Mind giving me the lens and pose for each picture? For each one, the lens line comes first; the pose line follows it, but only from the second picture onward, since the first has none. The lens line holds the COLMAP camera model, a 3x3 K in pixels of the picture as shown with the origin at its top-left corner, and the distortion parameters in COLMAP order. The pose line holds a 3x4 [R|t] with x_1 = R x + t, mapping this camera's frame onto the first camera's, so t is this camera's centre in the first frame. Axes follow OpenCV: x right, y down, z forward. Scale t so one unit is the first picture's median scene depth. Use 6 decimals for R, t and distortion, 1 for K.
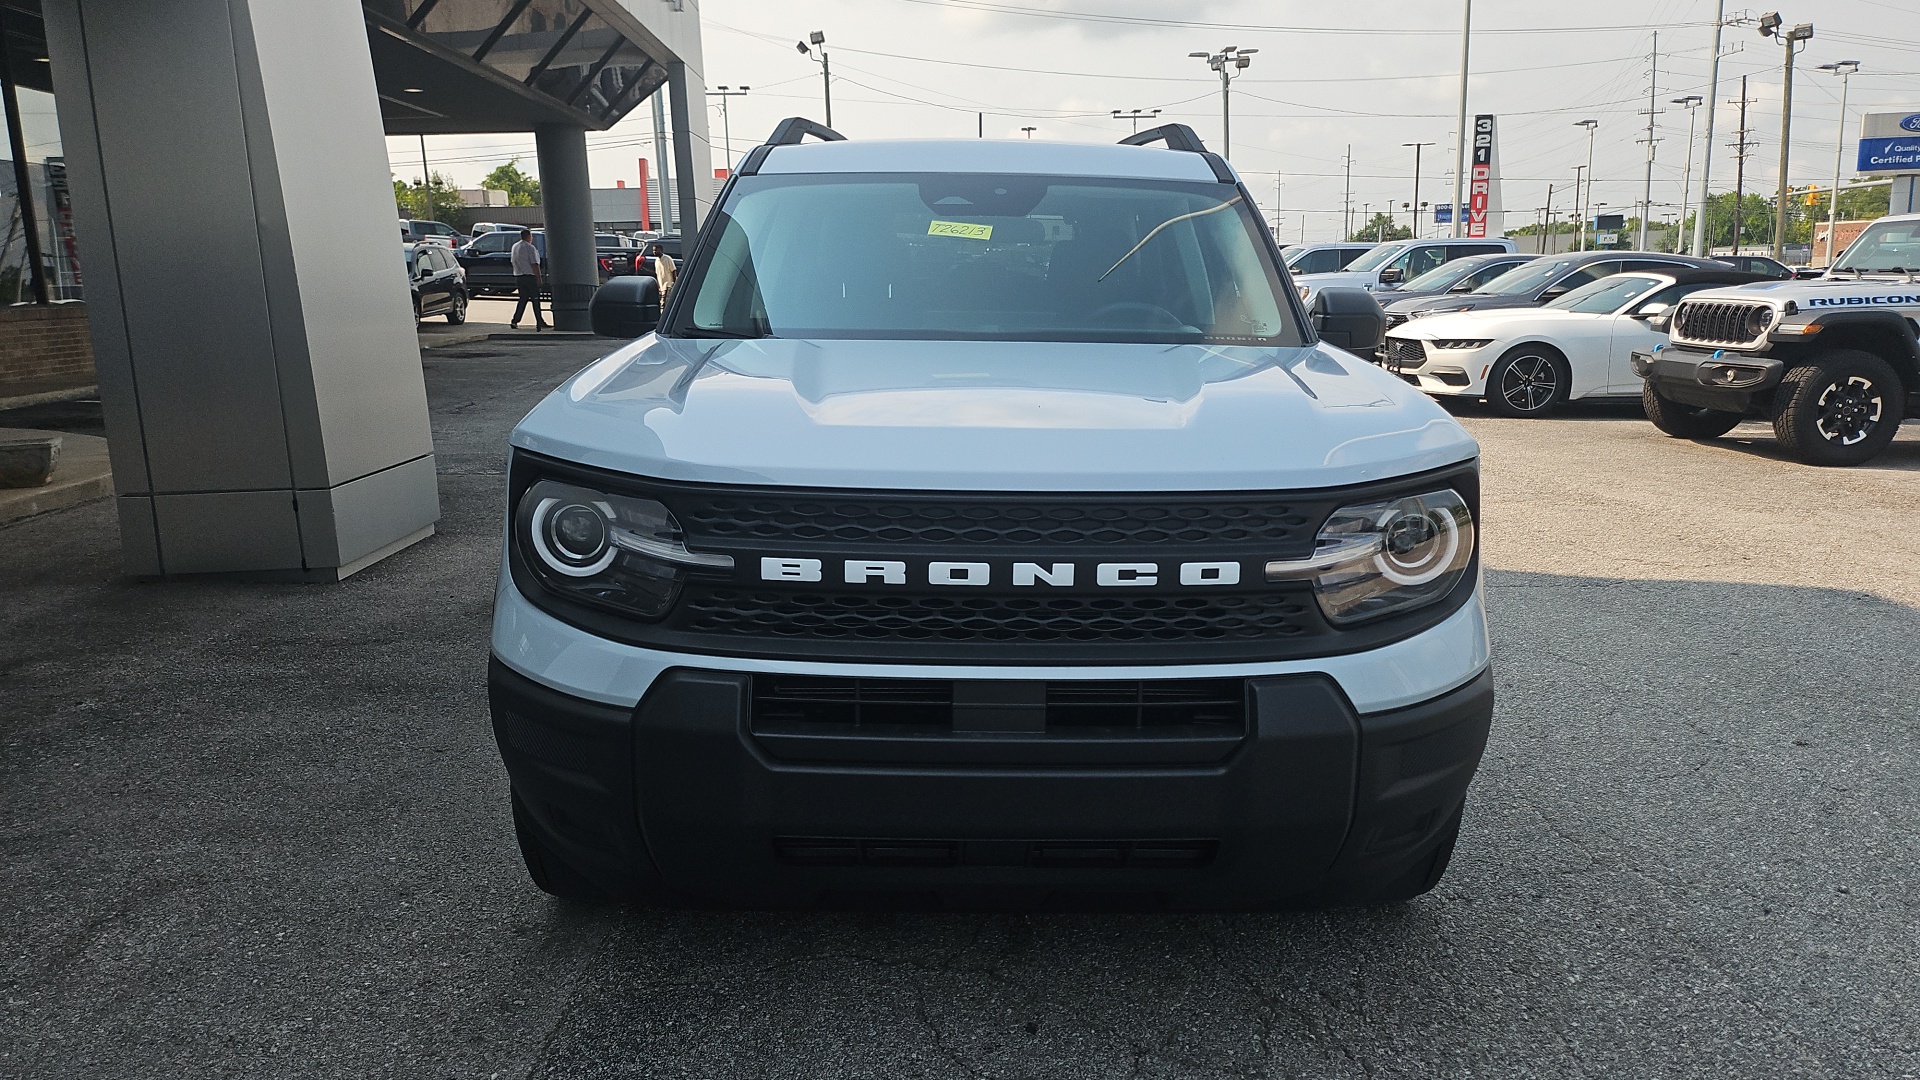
lens RADIAL K [[1359.0, 0, 949.2], [0, 1359.0, 552.2], [0, 0, 1]] dist [0.067143, -0.069541]
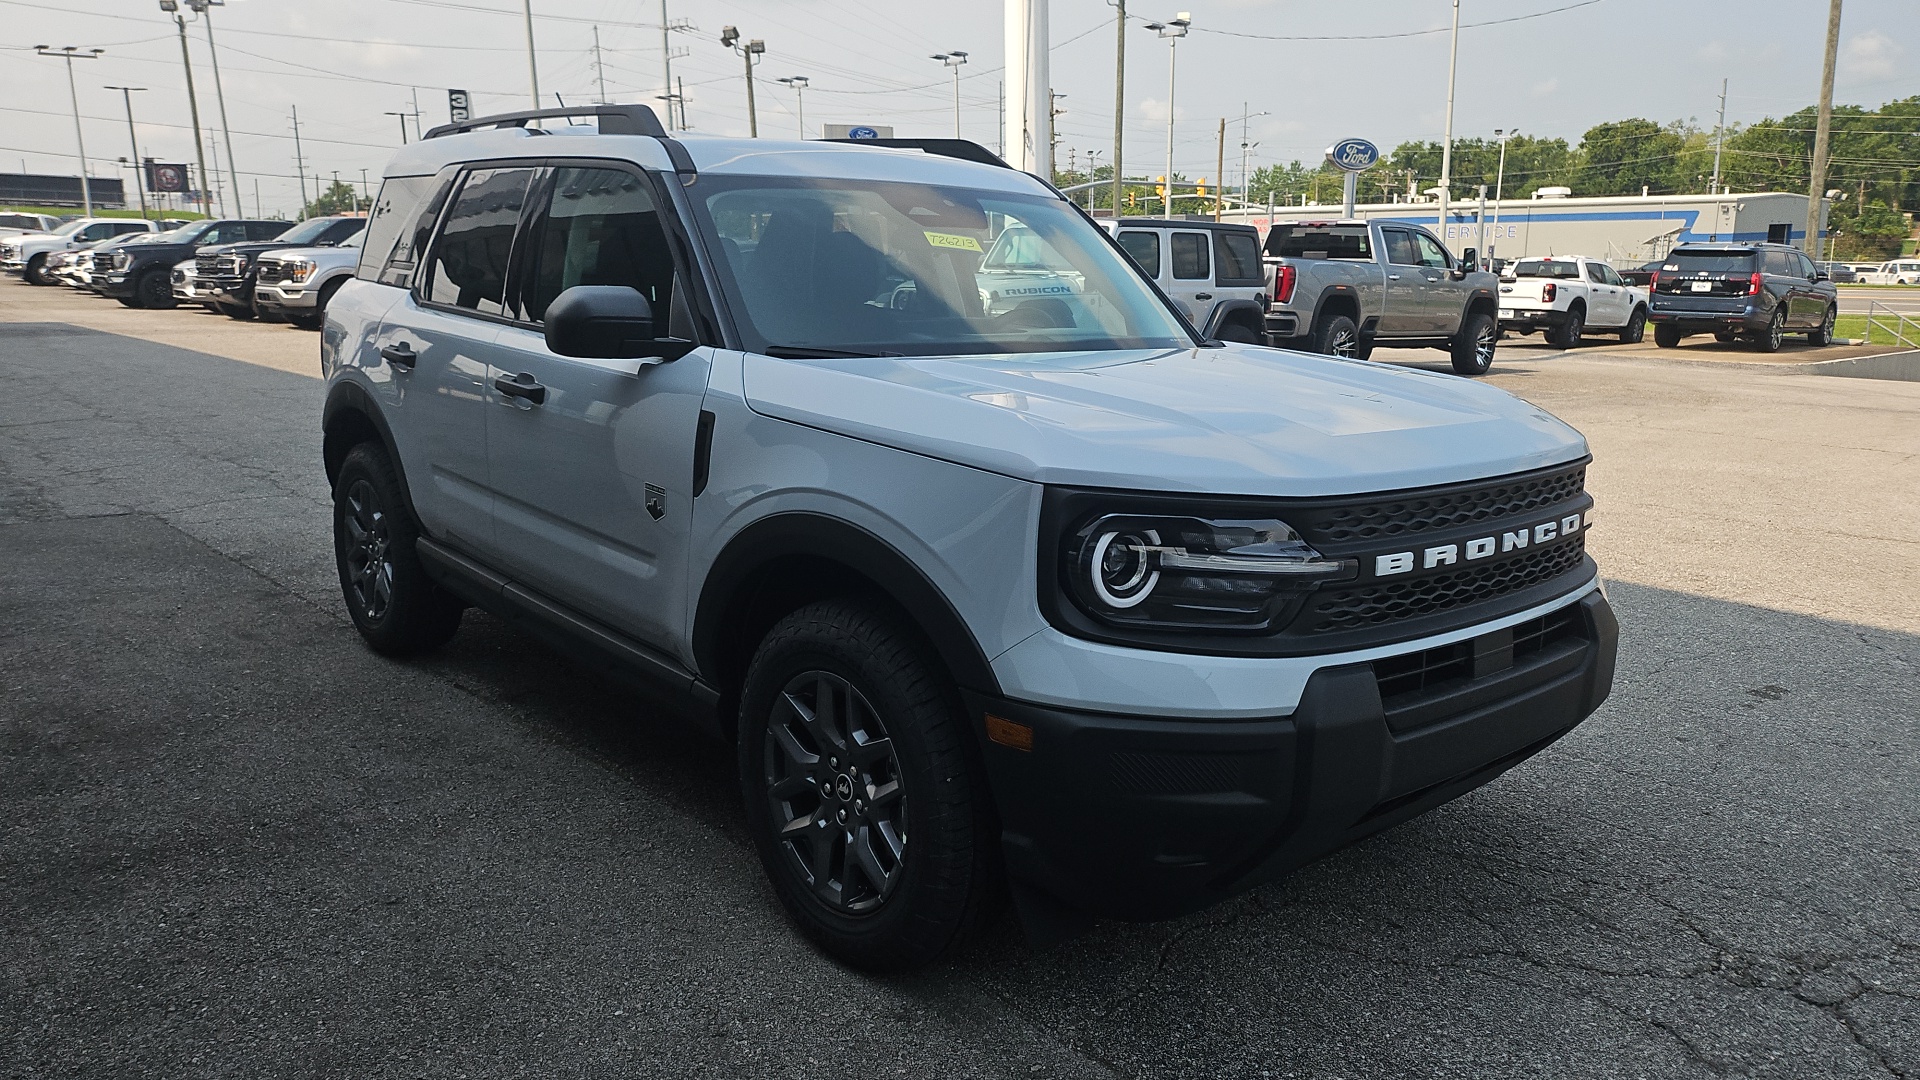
lens RADIAL K [[1369.1, 0, 960.0], [0, 1369.1, 540.0], [0, 0, 1]] dist [0.089100, -0.069995]
pose [[0.764955, -0.124734, 0.631890, -0.118804], [0.121058, 0.991428, 0.049155, -0.011377], [-0.632605, 0.038894, 0.773498, 0.036453]]
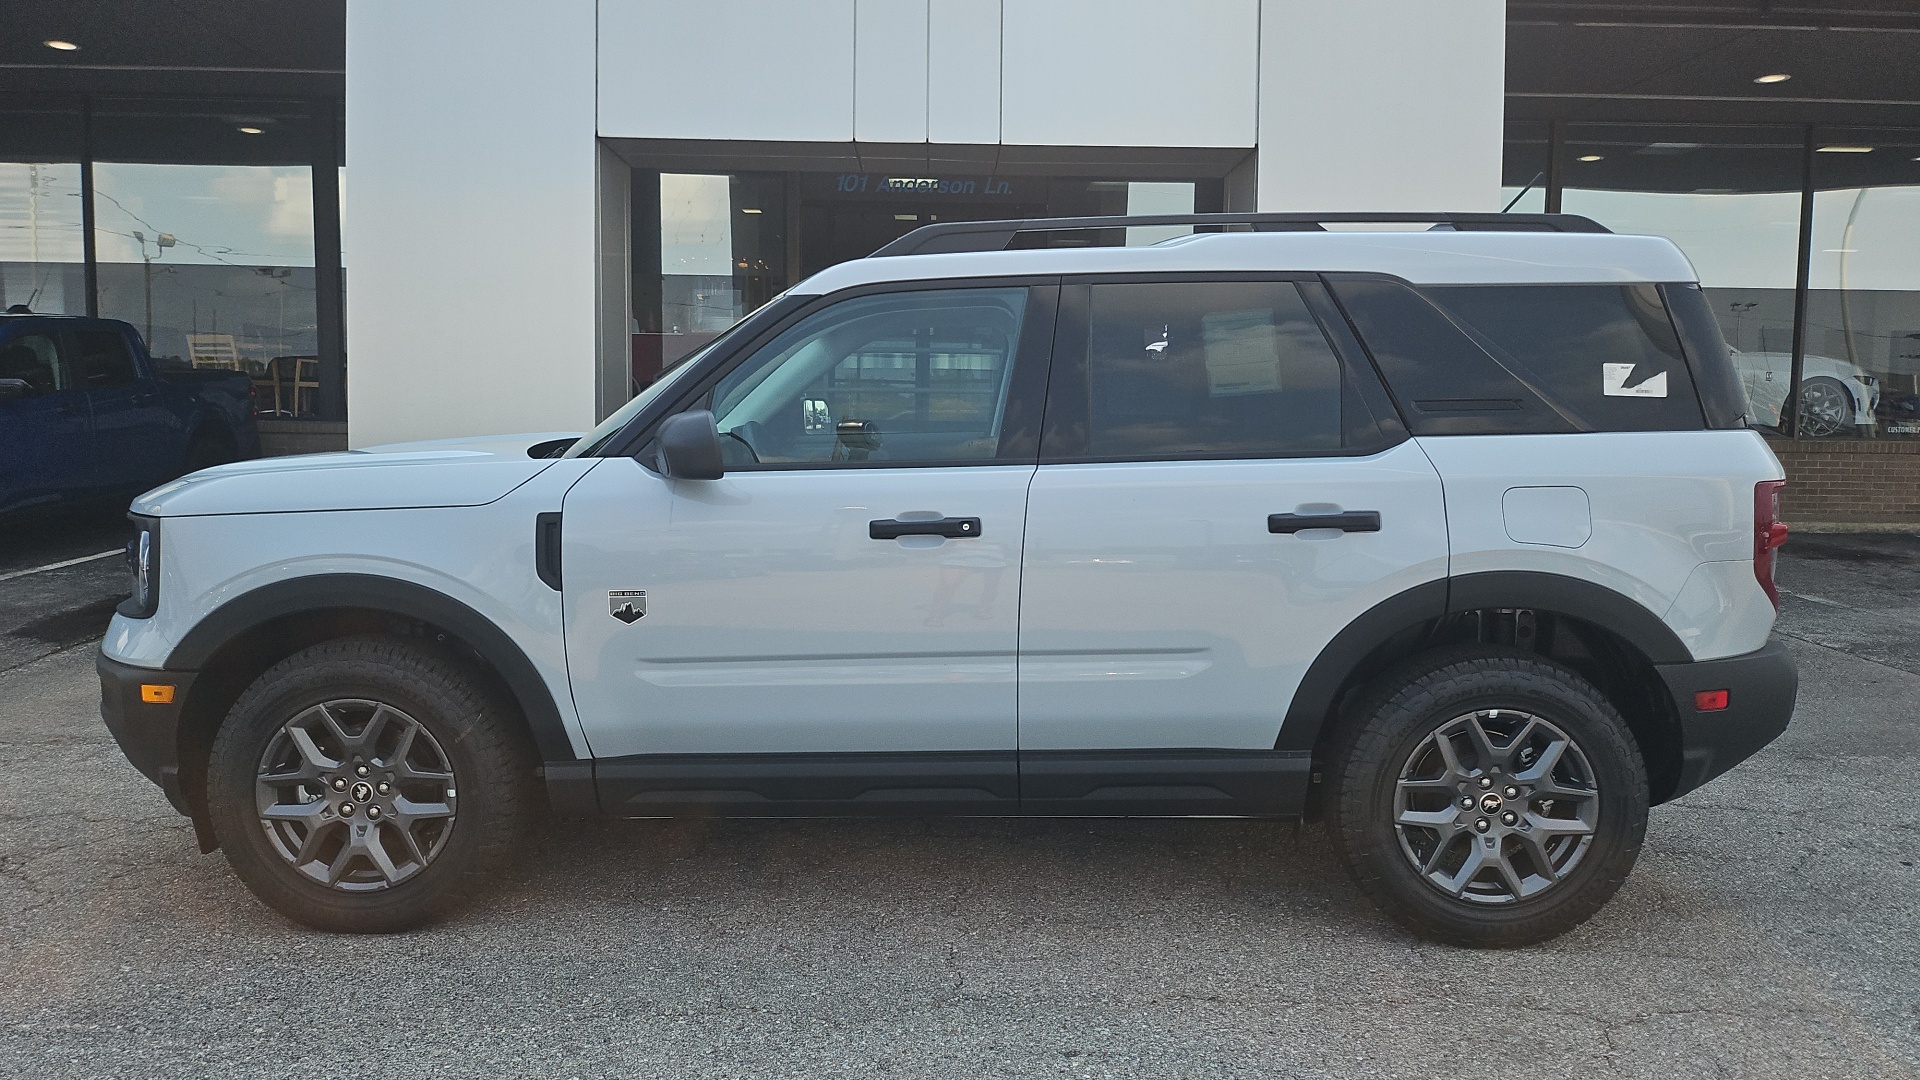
lens RADIAL K [[1359.0, 0, 949.2], [0, 1359.0, 552.2], [0, 0, 1]] dist [0.067143, -0.069541]
pose [[-0.027137, 0.105050, -0.994097, 0.215468], [-0.210316, 0.971604, 0.108415, -0.043504], [0.977257, 0.212016, -0.004272, 0.220396]]
